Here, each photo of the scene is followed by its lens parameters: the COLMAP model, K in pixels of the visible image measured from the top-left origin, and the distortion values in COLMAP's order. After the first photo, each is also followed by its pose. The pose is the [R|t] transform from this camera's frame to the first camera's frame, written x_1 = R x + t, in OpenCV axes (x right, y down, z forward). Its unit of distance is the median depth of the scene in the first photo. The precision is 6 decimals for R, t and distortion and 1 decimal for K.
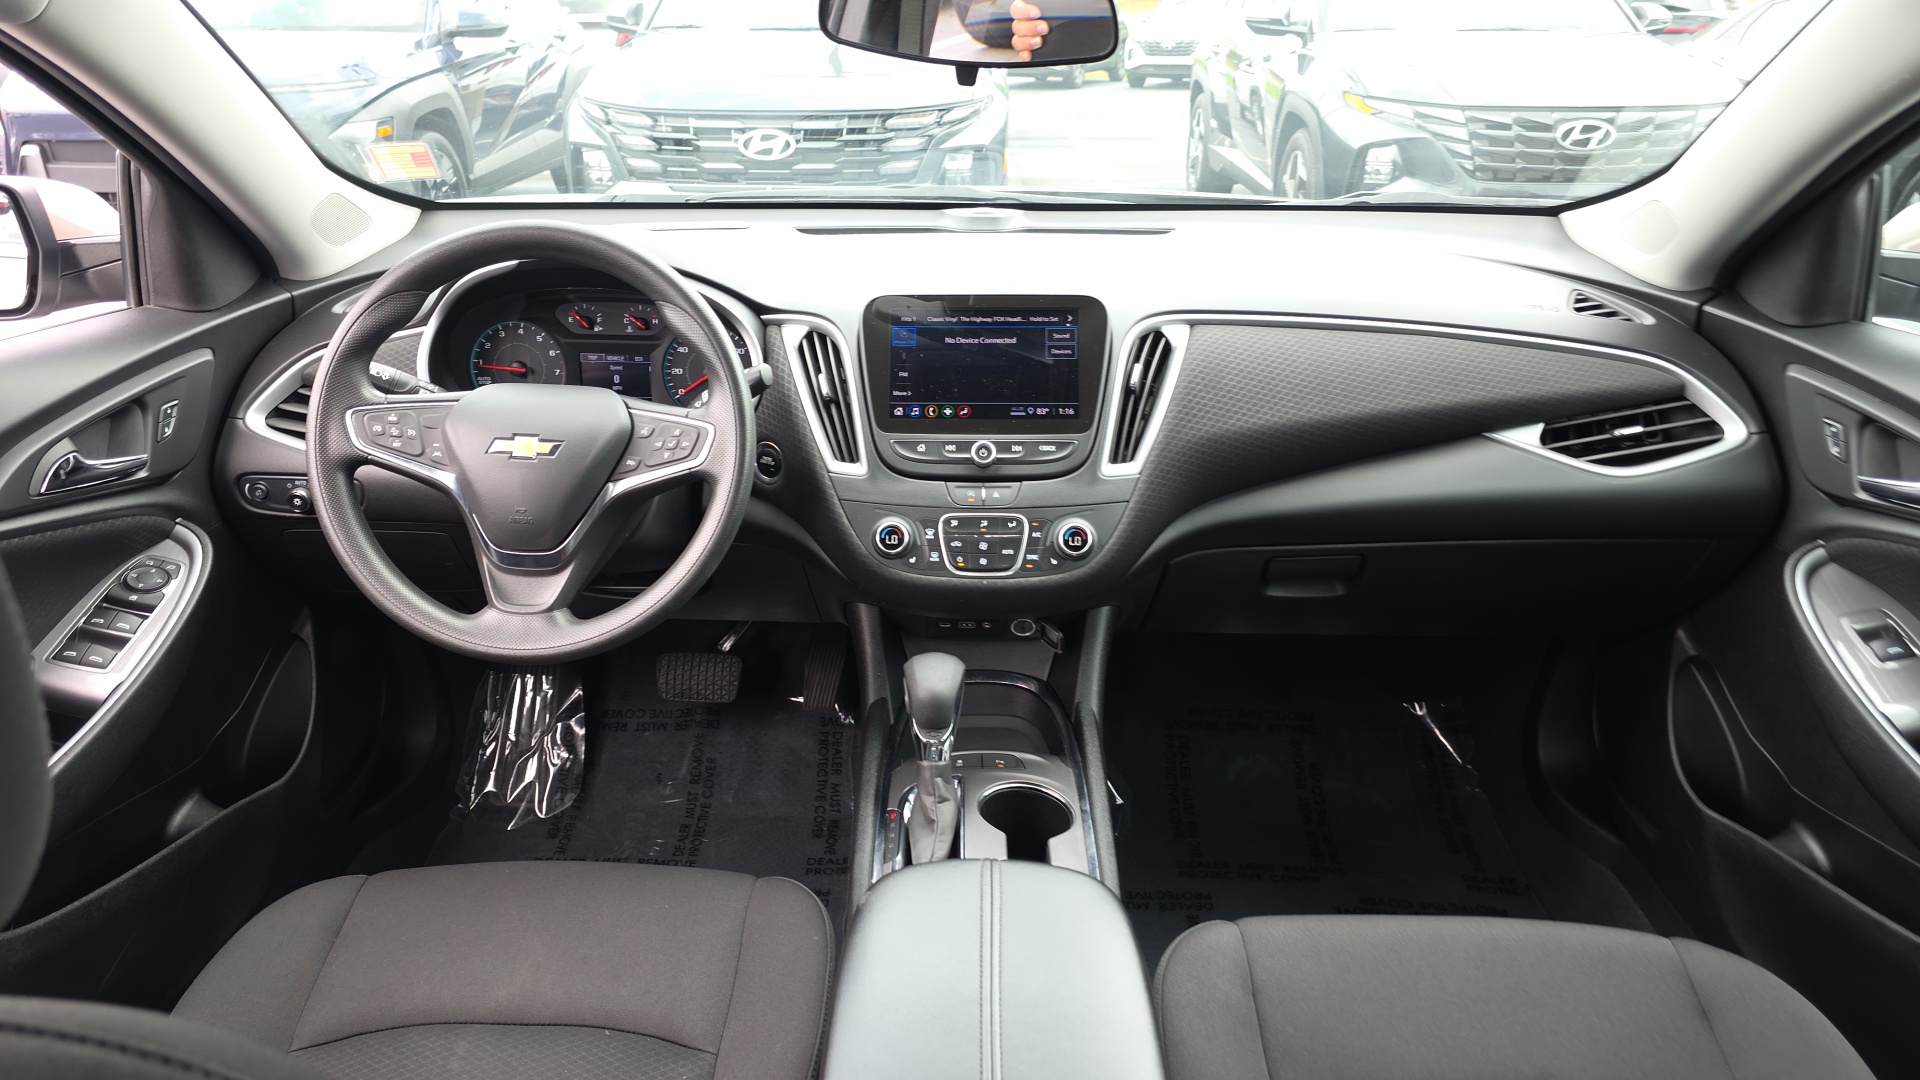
lens RADIAL K [[1284.9, 0, 946.6], [0, 1284.9, 533.5], [0, 0, 1]] dist [0.056313, -0.053565]
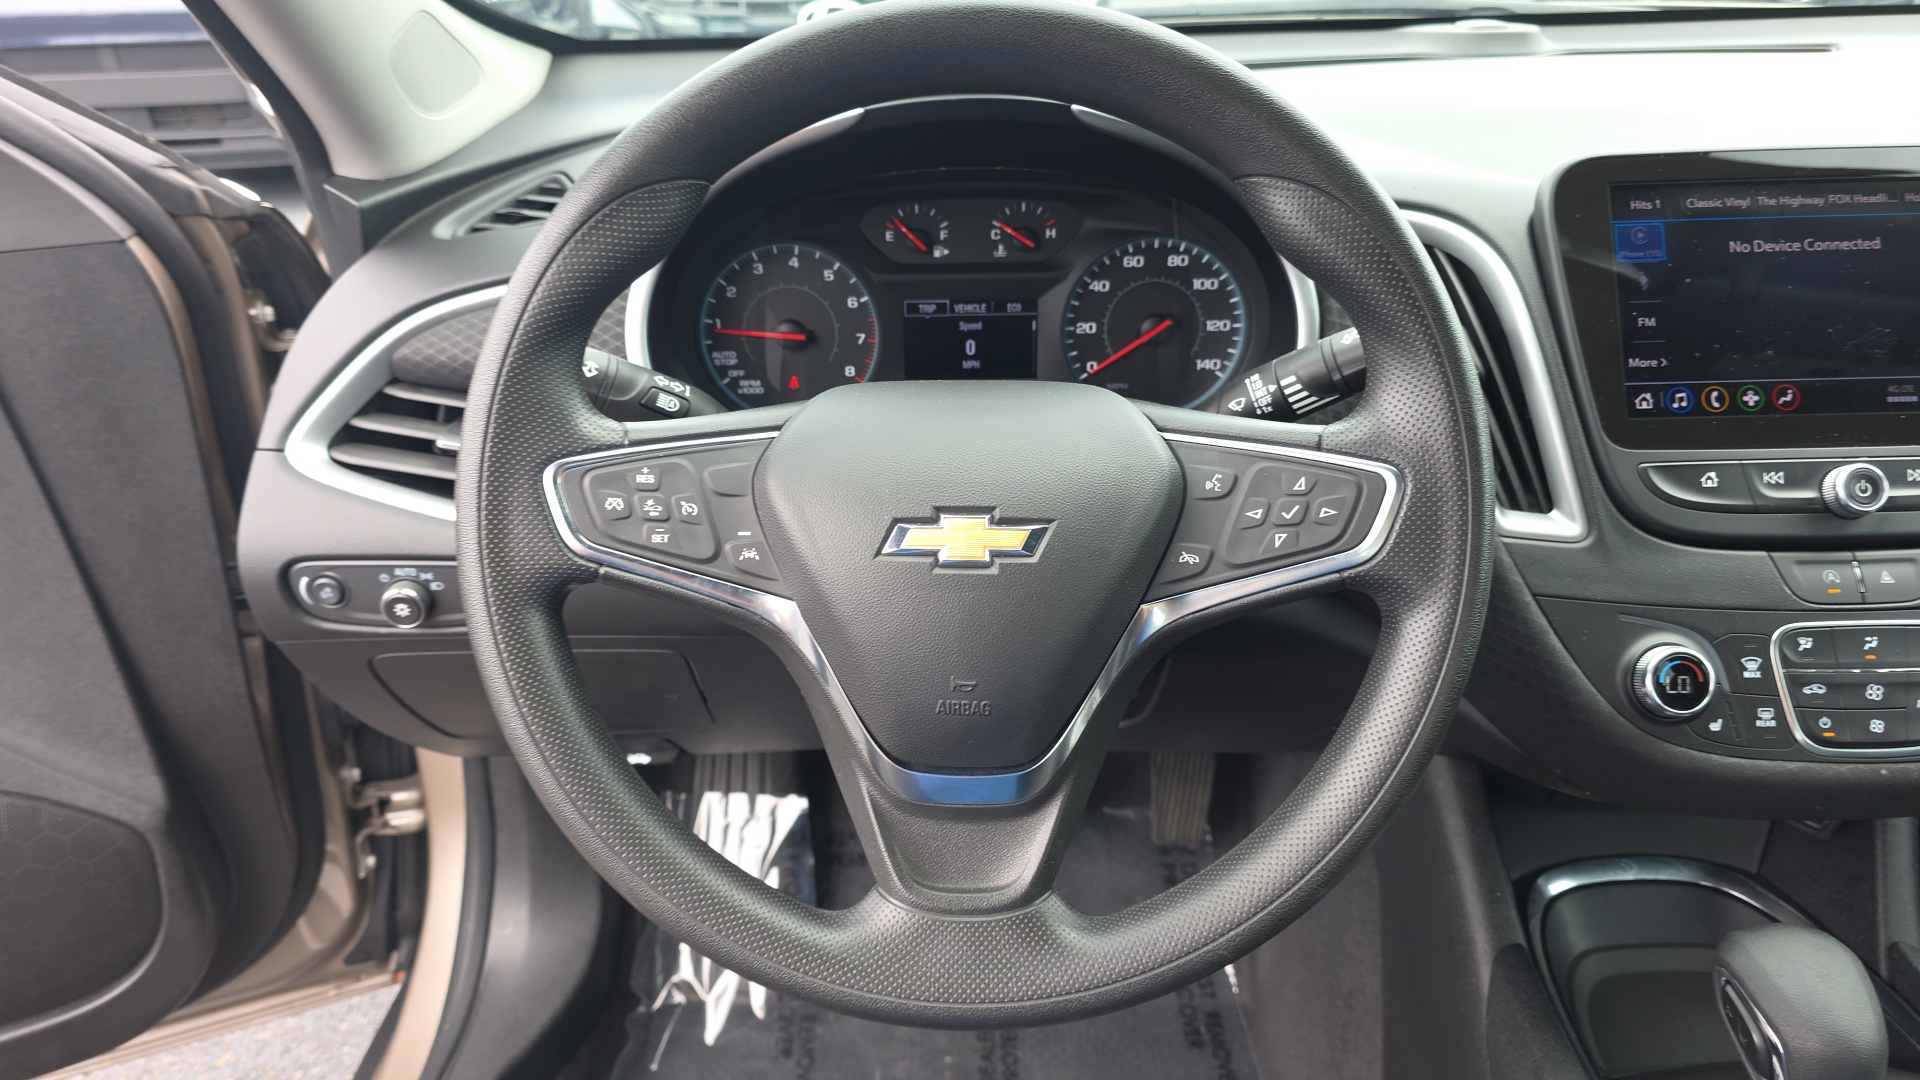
lens RADIAL K [[1309.1, 0, 945.1], [0, 1309.1, 558.9], [0, 0, 1]] dist [0.054184, -0.065507]
pose [[0.999422, -0.030074, -0.015868, -0.292165], [0.031211, 0.996533, 0.077120, -0.083803], [0.013493, -0.077571, 0.996896, 0.510999]]
